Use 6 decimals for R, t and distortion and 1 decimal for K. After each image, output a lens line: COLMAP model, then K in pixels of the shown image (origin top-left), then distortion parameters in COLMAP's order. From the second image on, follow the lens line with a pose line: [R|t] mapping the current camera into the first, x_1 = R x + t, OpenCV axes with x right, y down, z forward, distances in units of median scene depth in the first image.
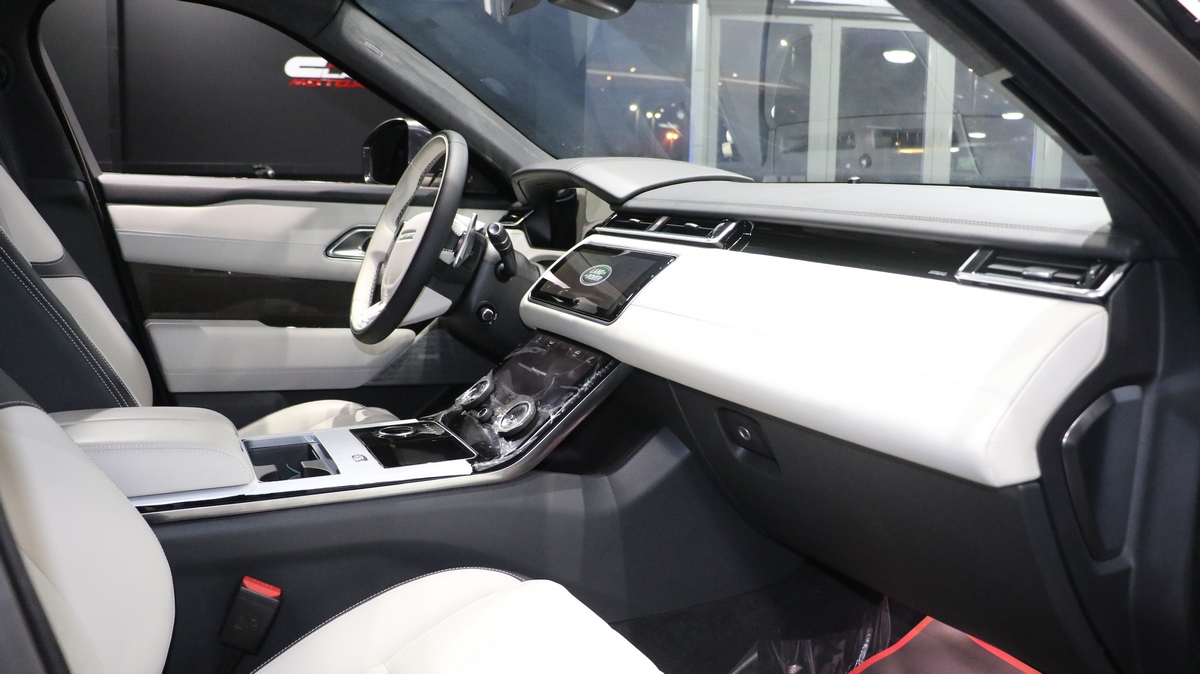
lens RADIAL K [[983.7, 0, 600.0], [0, 983.7, 337.0], [0, 0, 1]] dist [-0.161466, 0.114068]
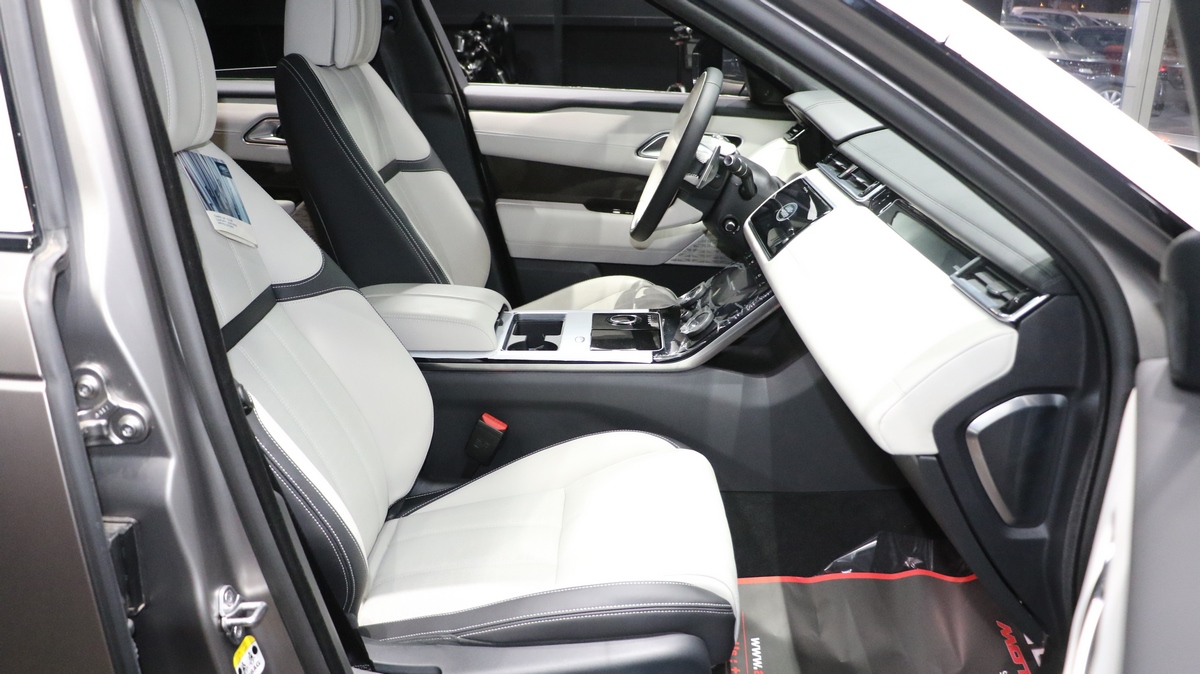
lens RADIAL K [[977.6, 0, 596.3], [0, 977.6, 342.6], [0, 0, 1]] dist [-0.194230, 0.198879]
pose [[0.892255, 0.140393, -0.429152, 0.287268], [-0.062694, 0.979748, 0.190167, -0.105632], [0.447159, -0.142772, 0.882986, -0.156753]]
